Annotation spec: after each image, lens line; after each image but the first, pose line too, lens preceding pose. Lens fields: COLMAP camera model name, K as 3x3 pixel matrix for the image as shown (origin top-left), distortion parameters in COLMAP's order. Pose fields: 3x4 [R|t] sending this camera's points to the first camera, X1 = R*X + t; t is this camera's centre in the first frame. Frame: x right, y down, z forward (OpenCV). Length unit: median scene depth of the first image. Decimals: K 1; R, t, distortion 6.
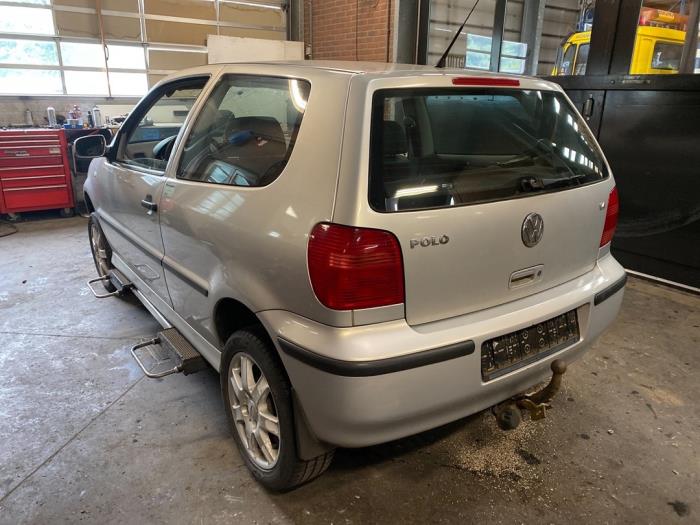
lens RADIAL K [[533.8, 0, 350.0], [0, 533.8, 262.5], [0, 0, 1]] dist [0.025782, -0.004630]
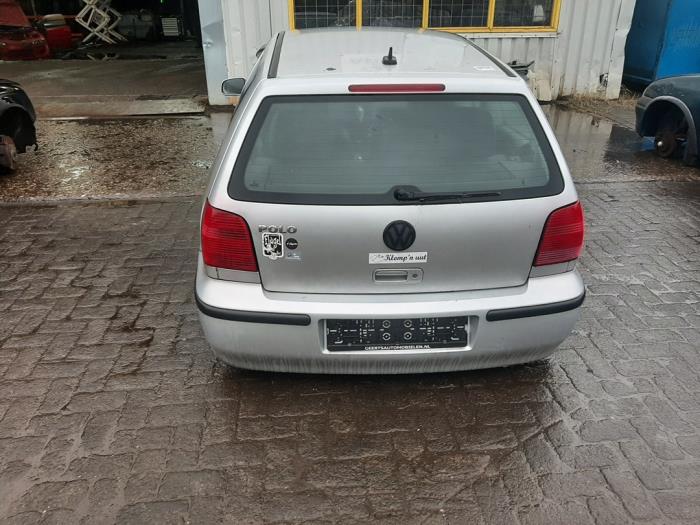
lens RADIAL K [[533.8, 0, 350.0], [0, 533.8, 262.5], [0, 0, 1]] dist [0.025782, -0.004630]
pose [[0.843674, 0.248061, -0.476109, 0.802454], [-0.156860, 0.962049, 0.223284, -0.239253], [0.513429, -0.113697, 0.850567, 0.028155]]
